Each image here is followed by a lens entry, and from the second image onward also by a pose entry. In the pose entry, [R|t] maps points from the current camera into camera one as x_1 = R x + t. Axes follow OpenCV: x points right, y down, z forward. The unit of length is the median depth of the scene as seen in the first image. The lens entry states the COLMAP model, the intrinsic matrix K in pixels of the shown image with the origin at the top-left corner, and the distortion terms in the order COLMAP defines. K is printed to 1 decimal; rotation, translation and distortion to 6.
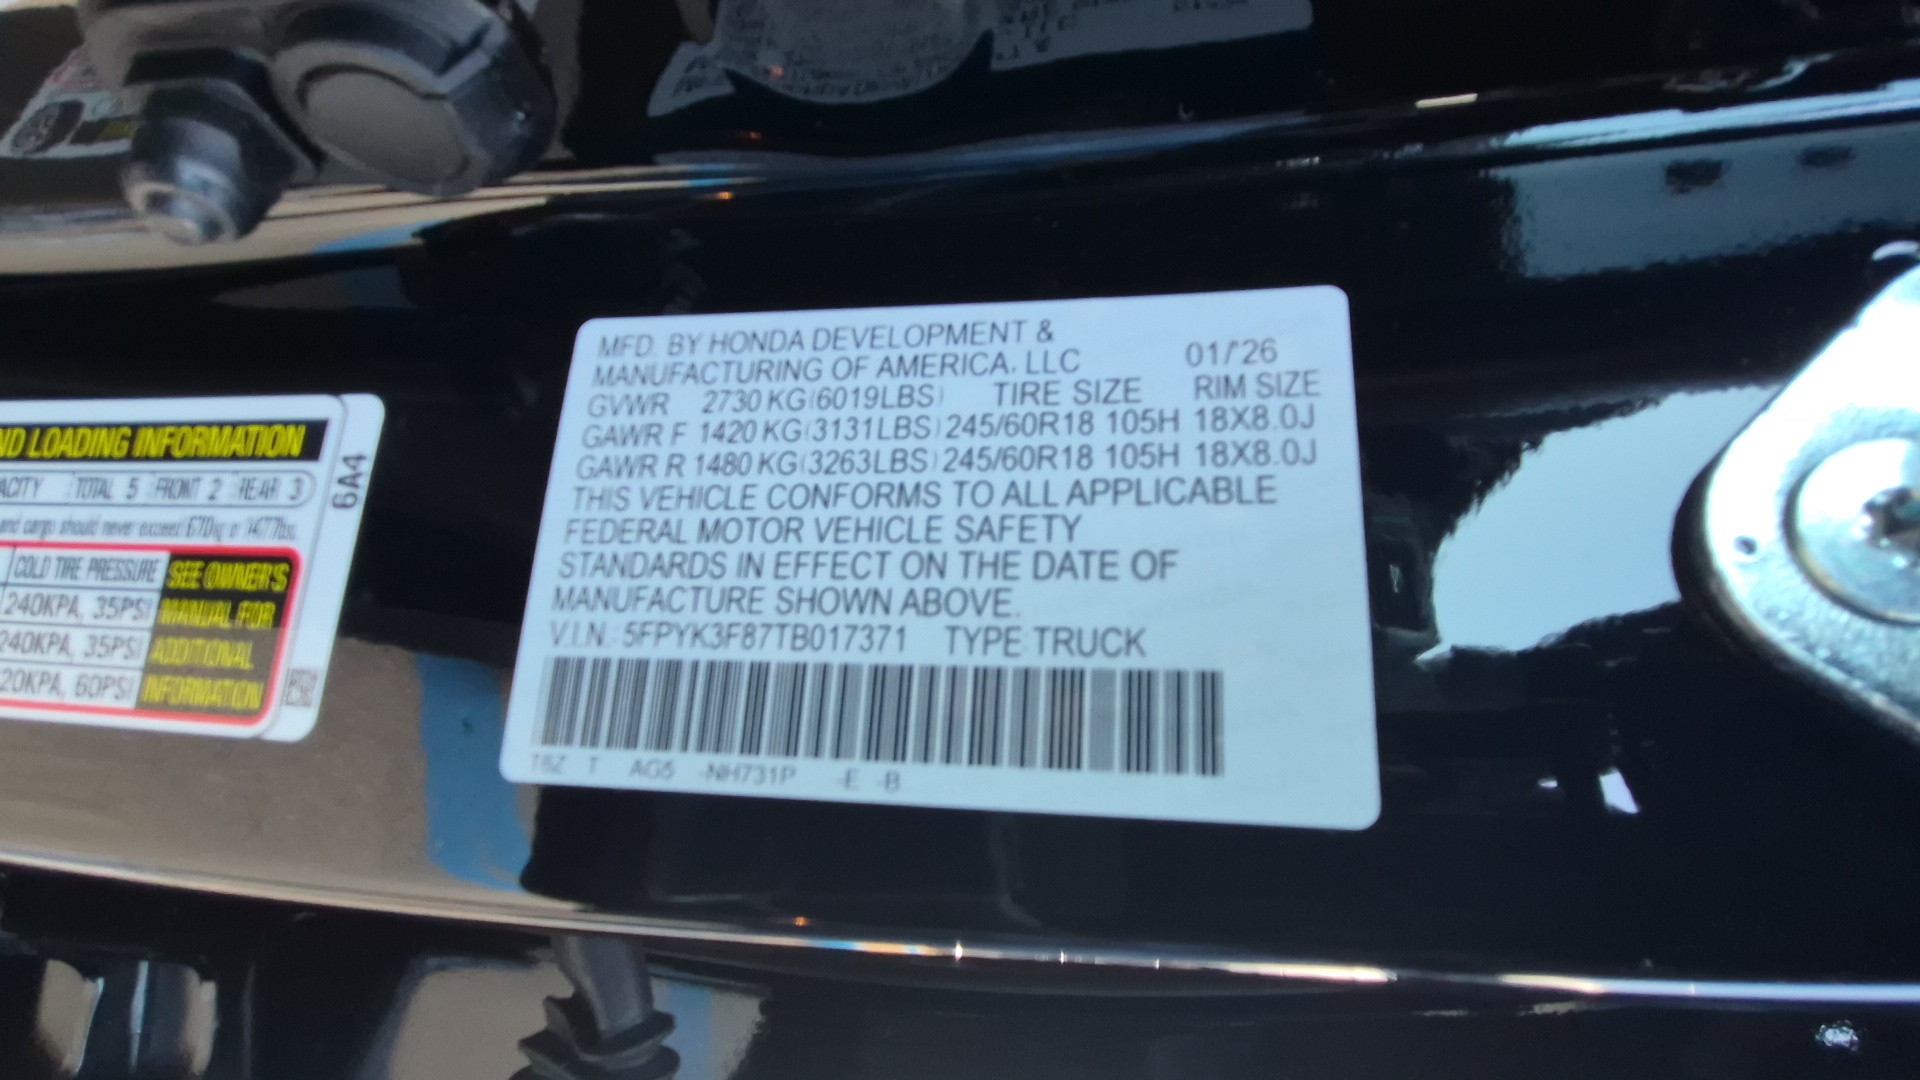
lens RADIAL K [[1052.4, 0, 962.4], [0, 1052.4, 544.8], [0, 0, 1]] dist [-0.008097, -0.000700]
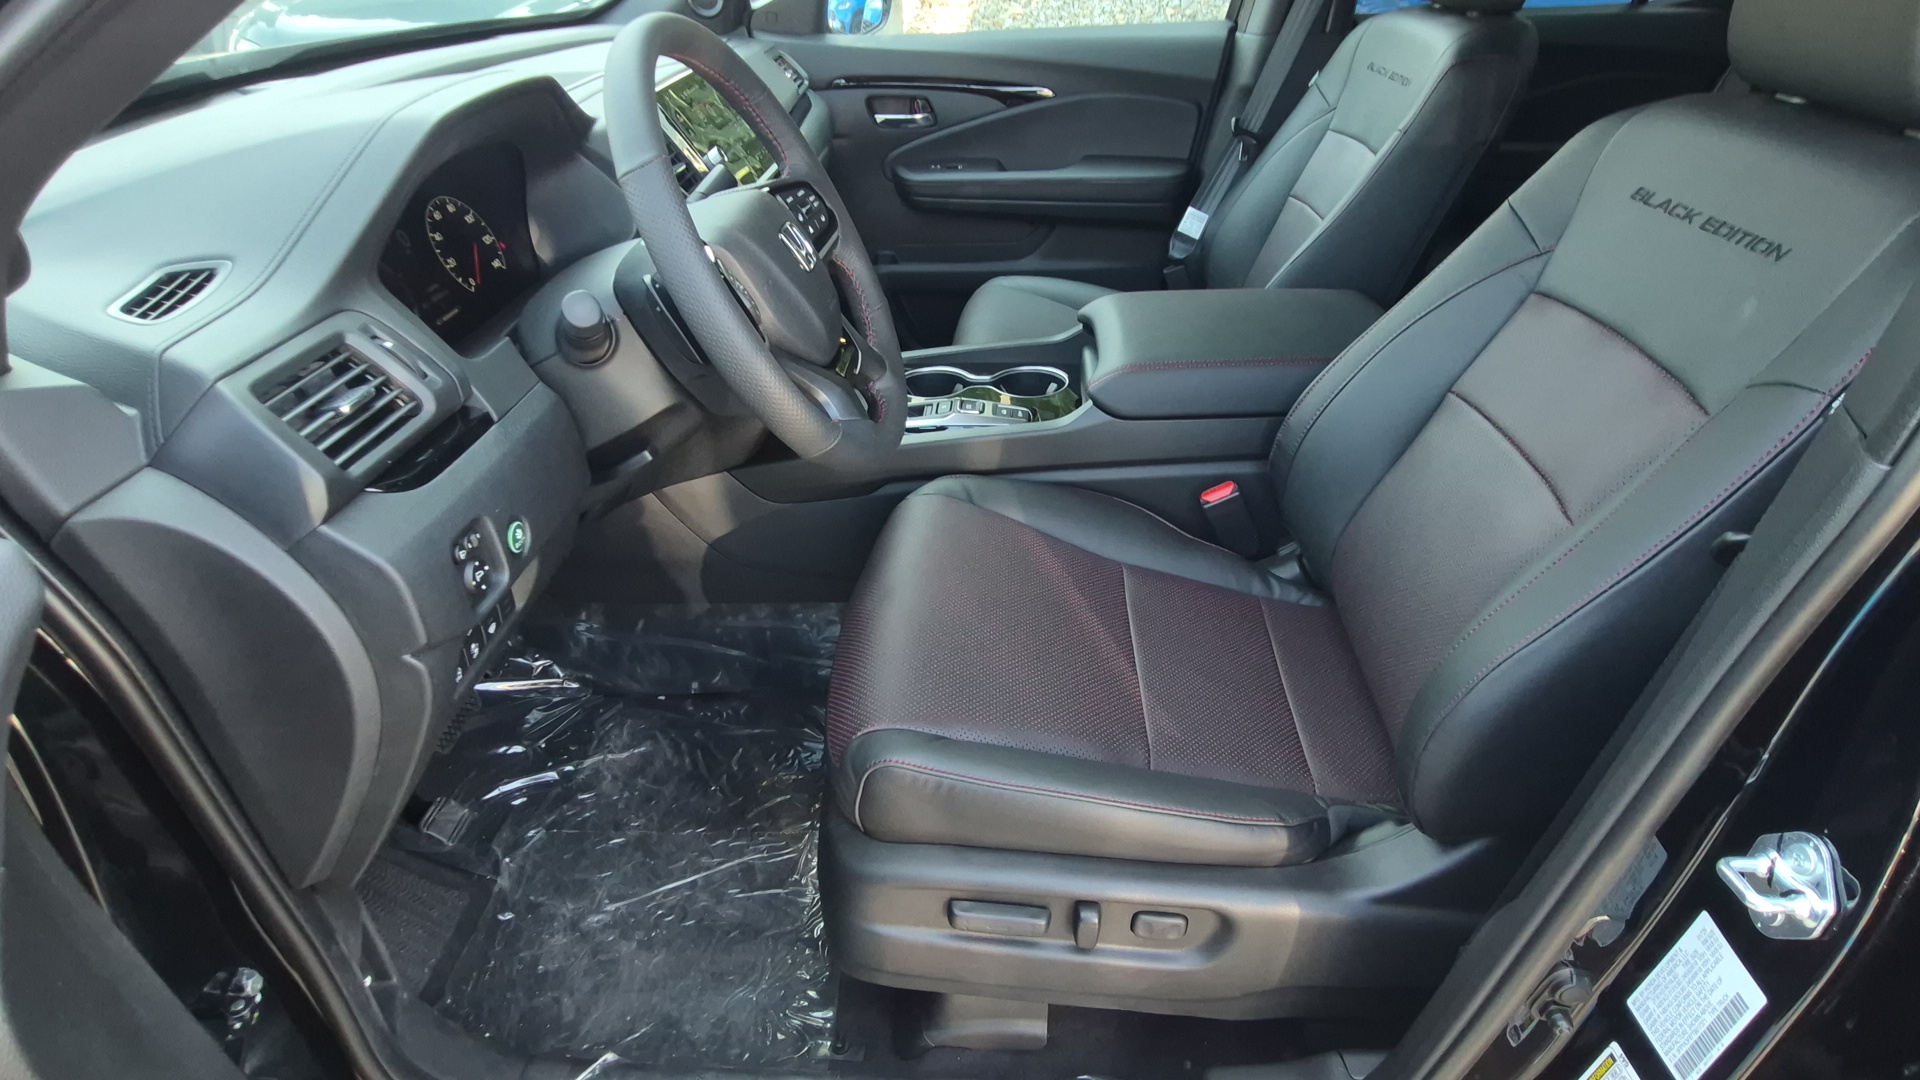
lens RADIAL K [[1052.4, 0, 959.2], [0, 1052.4, 532.2], [0, 0, 1]] dist [-0.008097, -0.000700]
pose [[0.339053, -0.821607, -0.458264, 3.168497], [0.351910, 0.562517, -0.748153, 1.349841], [0.872469, 0.092396, 0.479855, -5.156400]]
